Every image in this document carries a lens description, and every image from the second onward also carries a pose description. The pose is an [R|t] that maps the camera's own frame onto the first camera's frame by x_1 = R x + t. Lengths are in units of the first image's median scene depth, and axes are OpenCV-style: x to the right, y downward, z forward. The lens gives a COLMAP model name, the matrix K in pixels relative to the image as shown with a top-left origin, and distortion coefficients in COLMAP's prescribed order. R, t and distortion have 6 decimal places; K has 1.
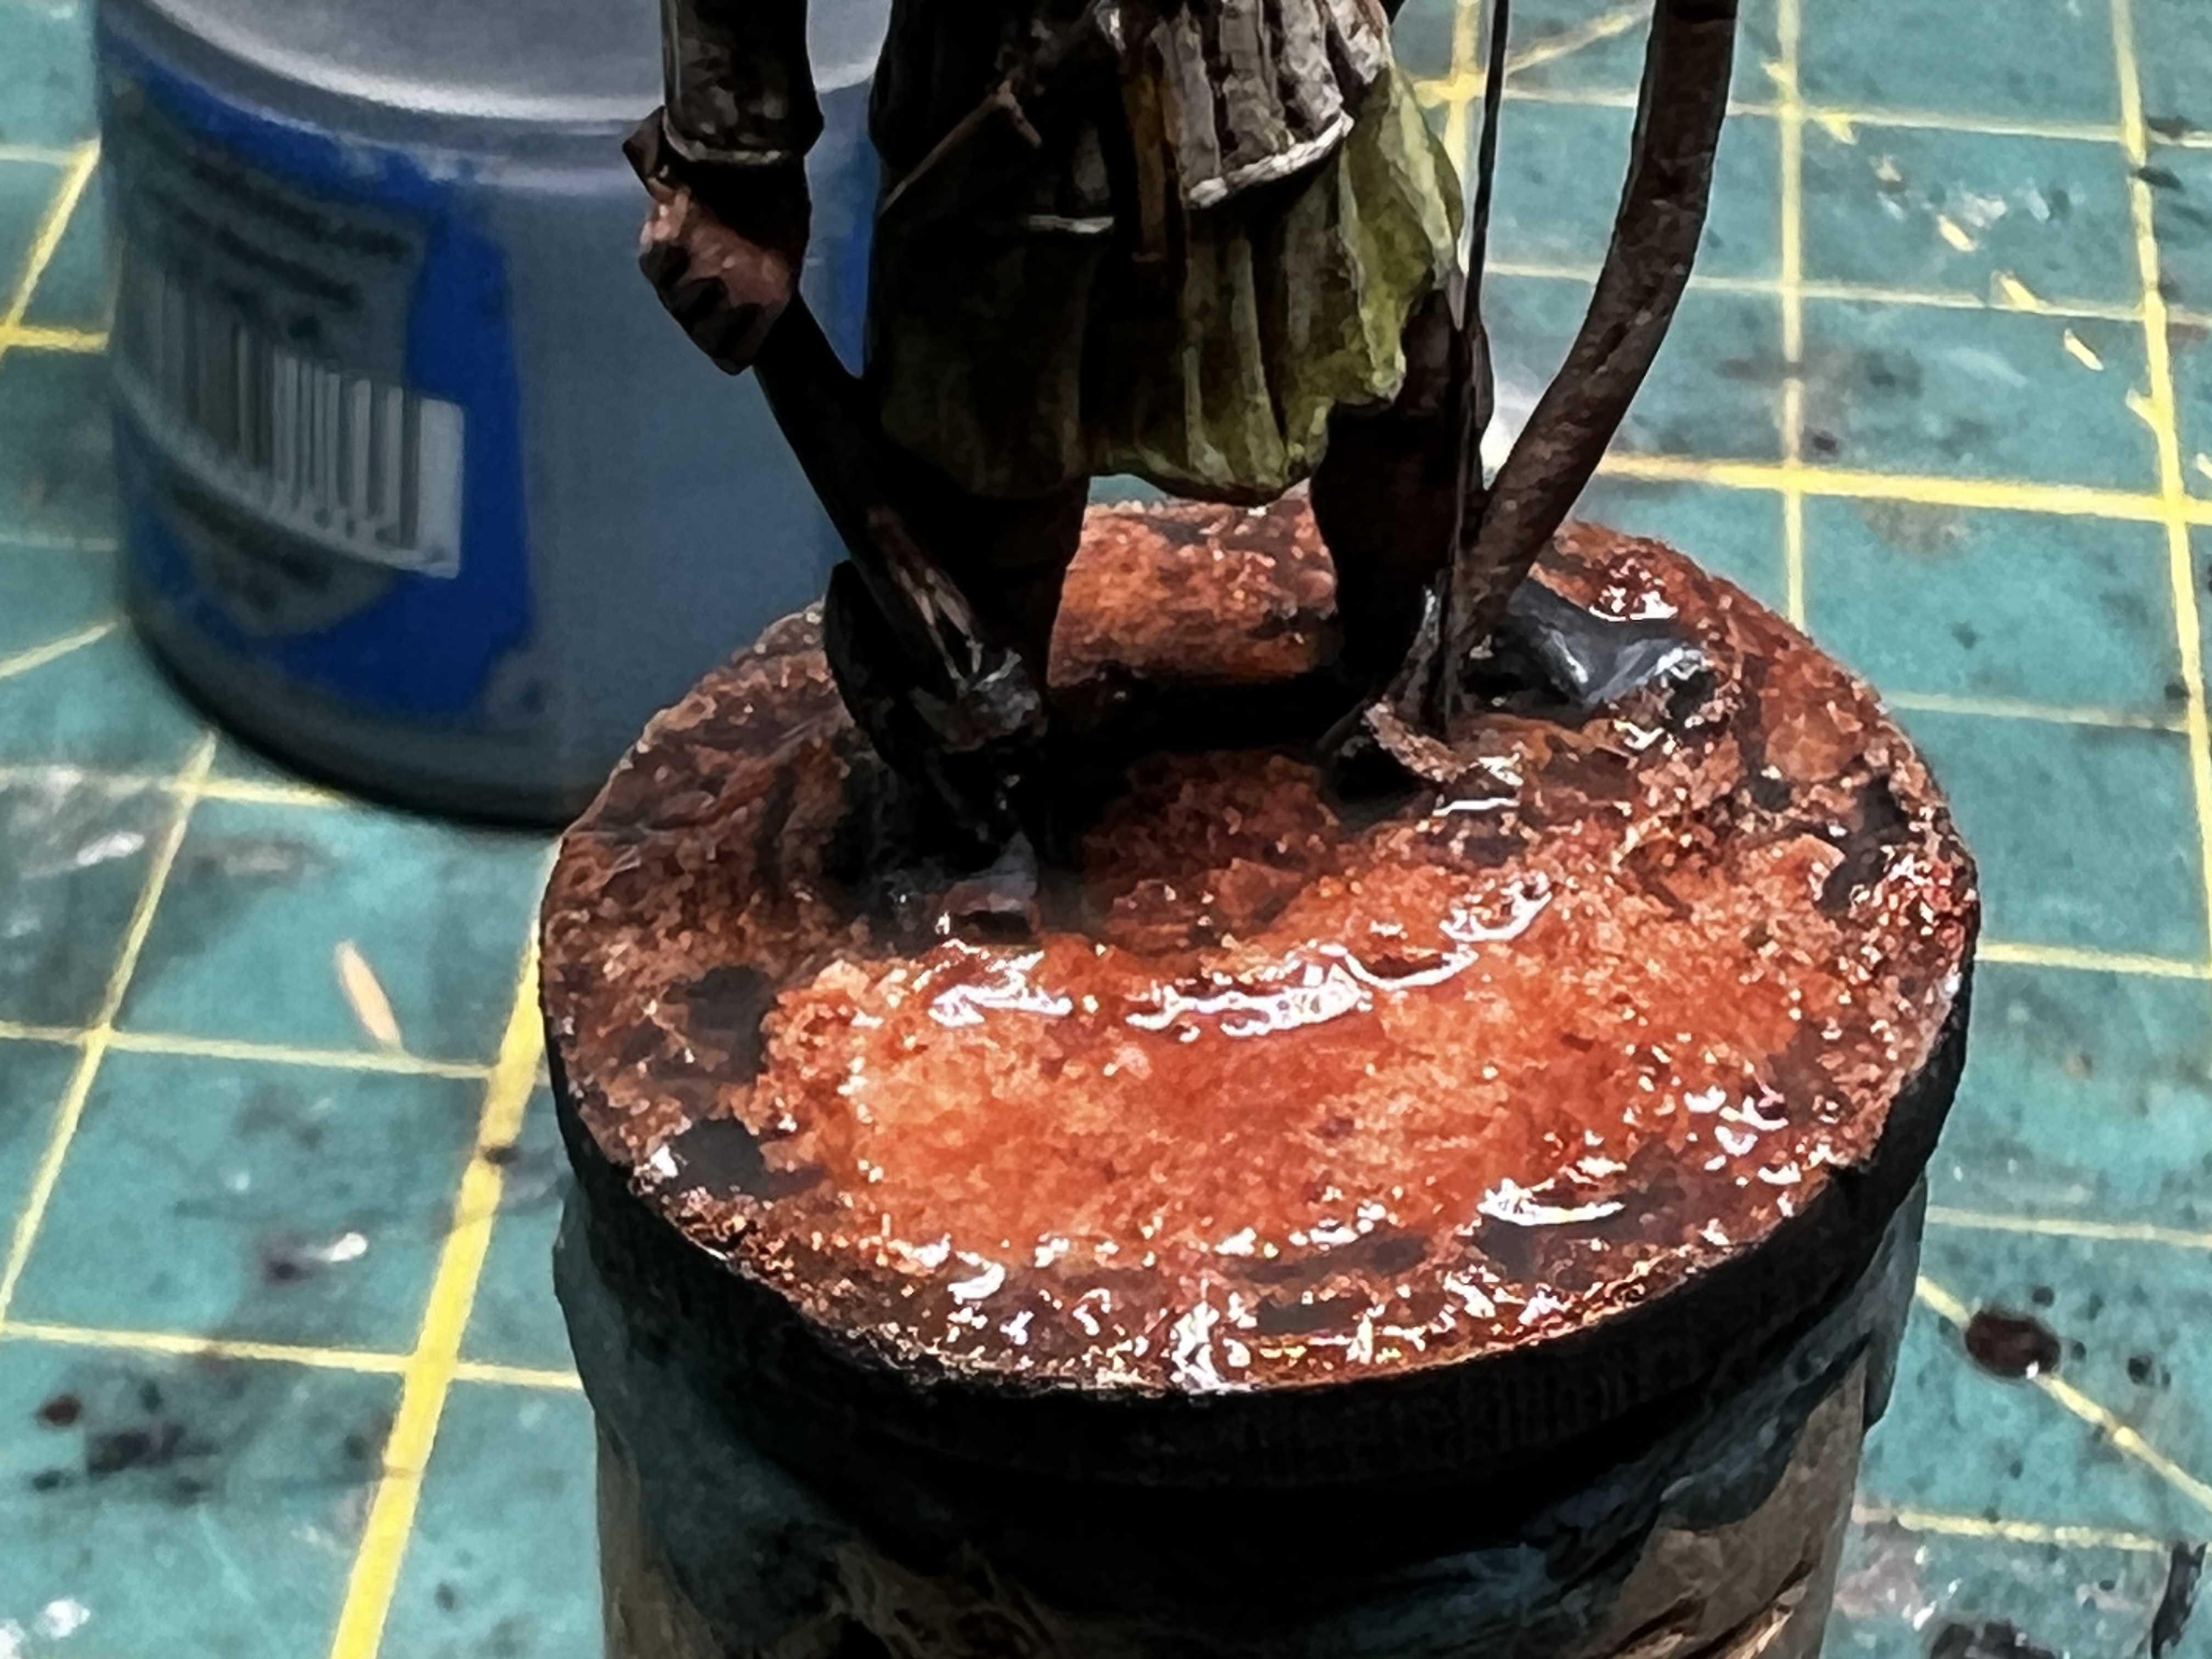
lens RADIAL K [[4933.5, 0, 1105.9], [0, 4933.5, 829.3], [0, 0, 1]] dist [-0.060303, 0.405806]
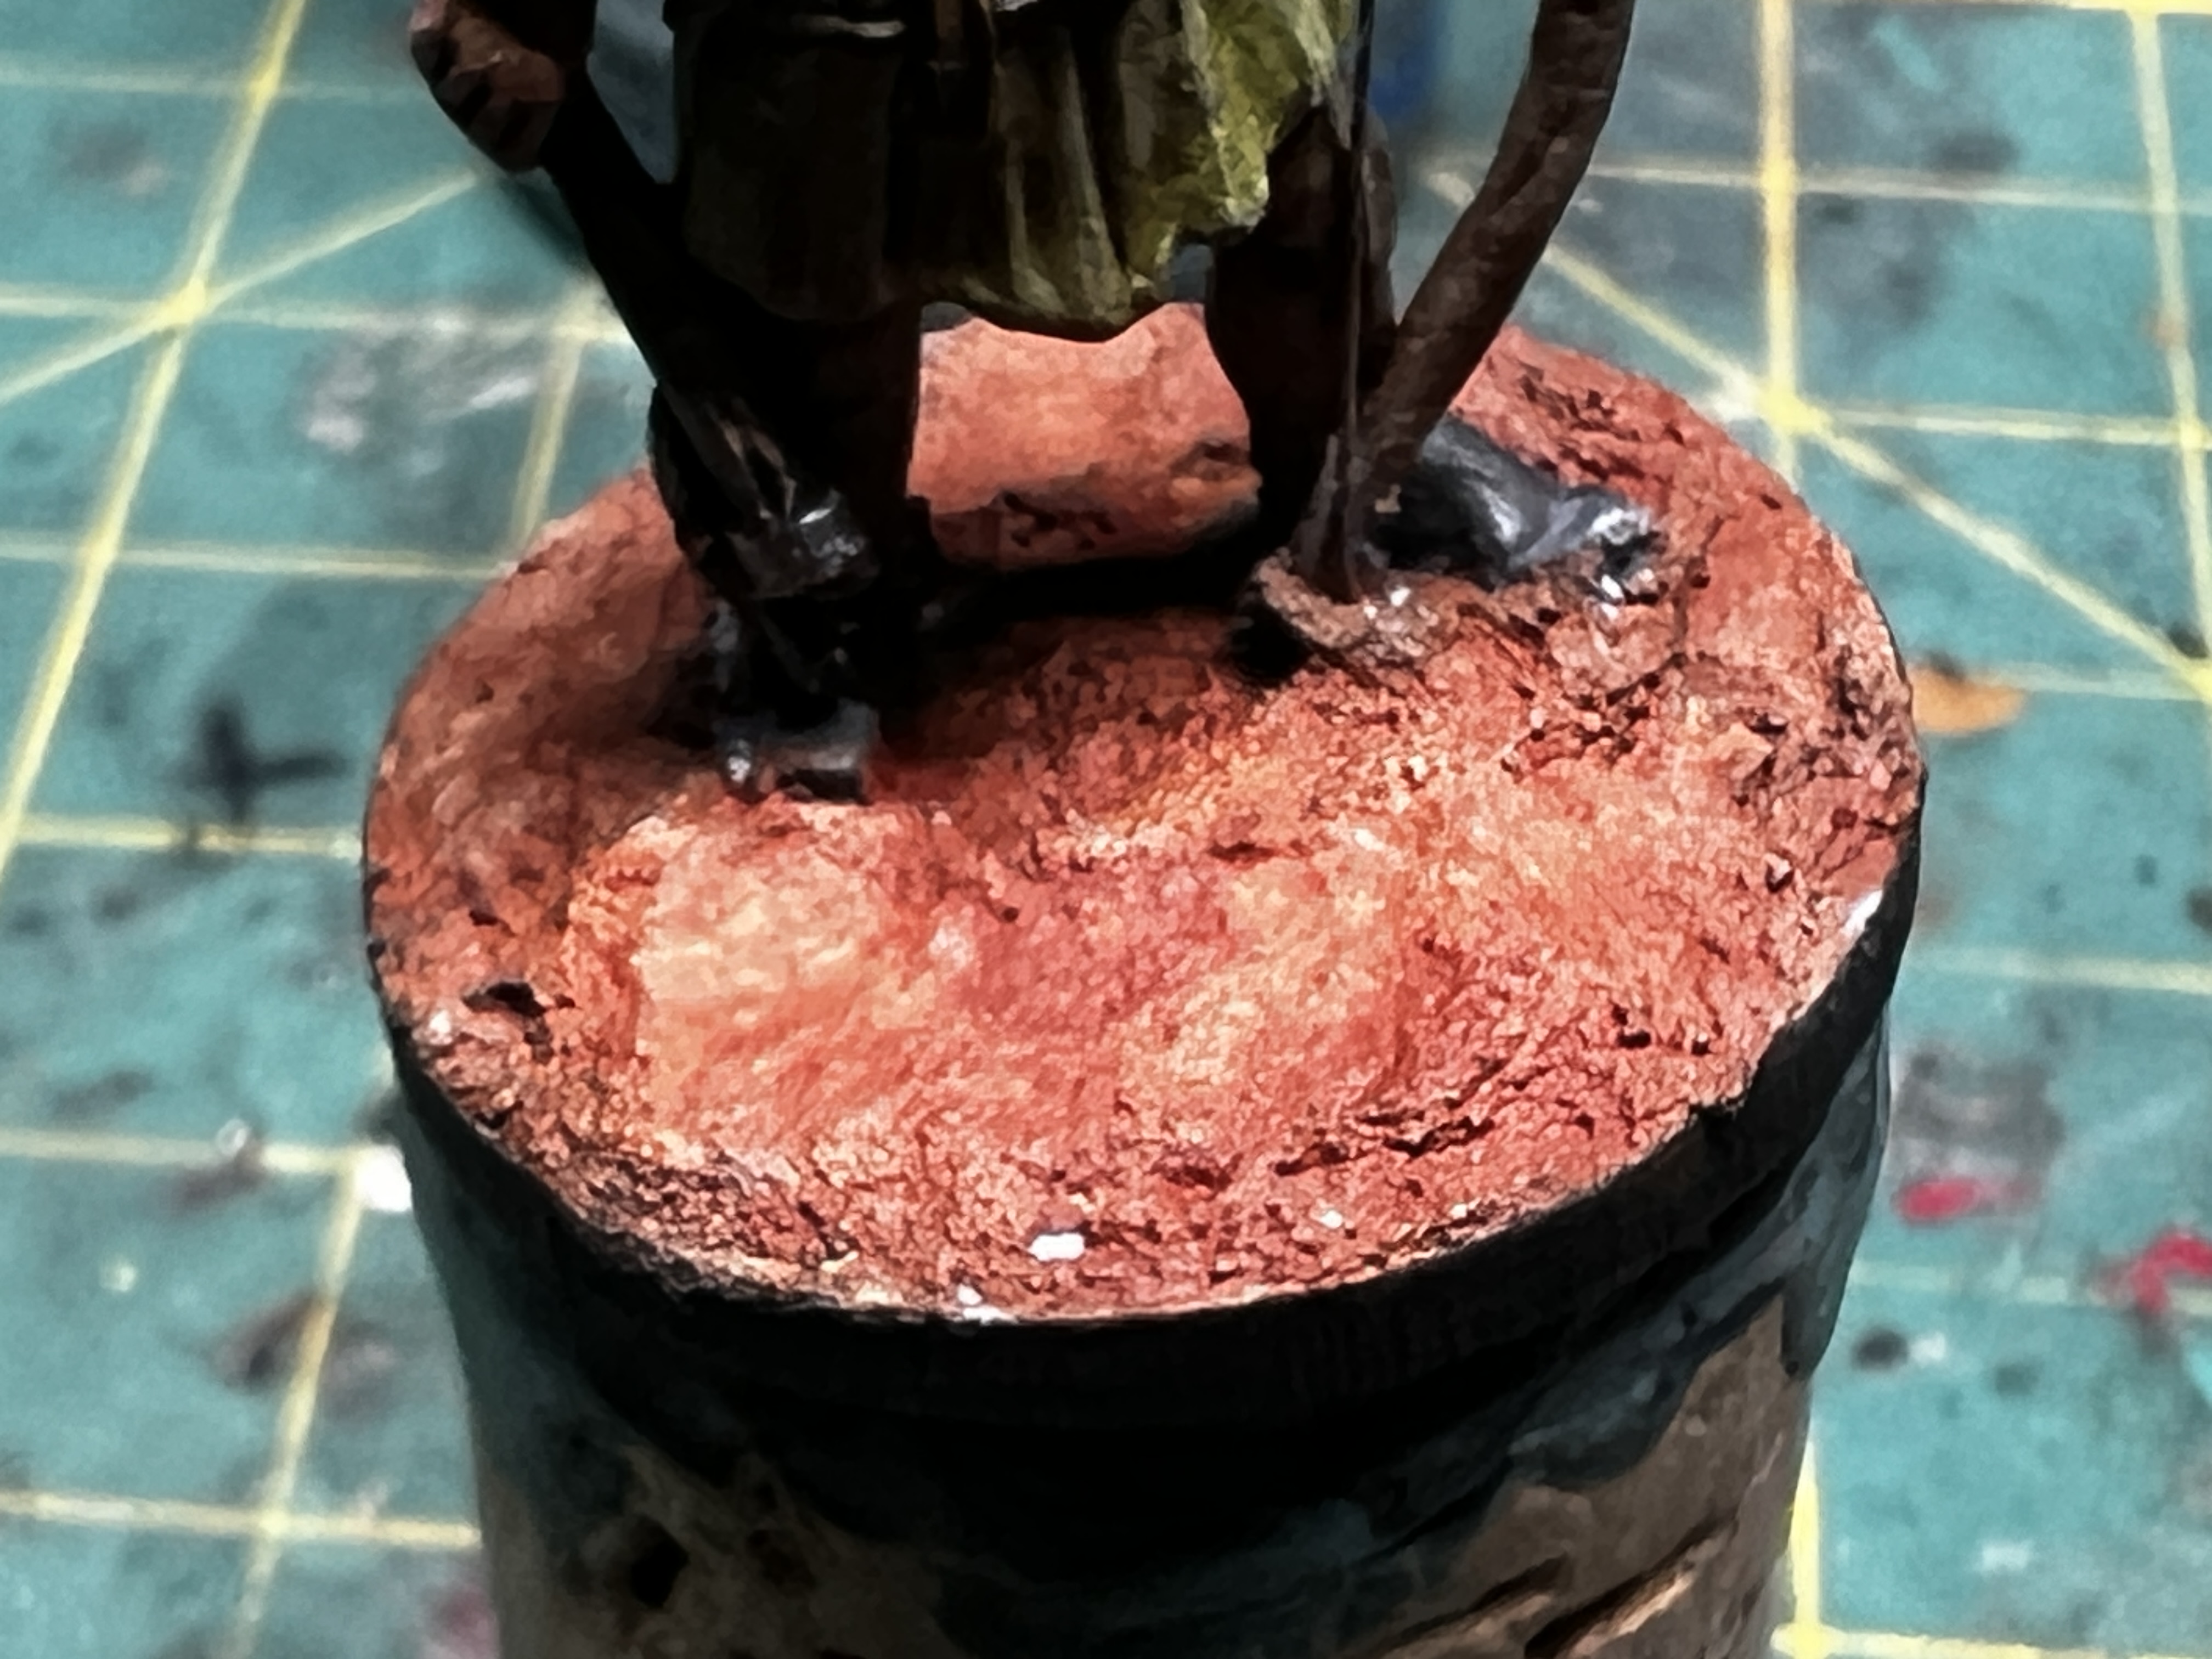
lens RADIAL K [[4933.5, 0, 1105.9], [0, 4933.5, 829.3], [0, 0, 1]] dist [-0.060303, 0.405806]
pose [[0.992899, 0.047497, -0.109063, 0.133141], [-0.041204, 0.997393, 0.059243, -0.029608], [0.111593, -0.054328, 0.992268, 0.098068]]
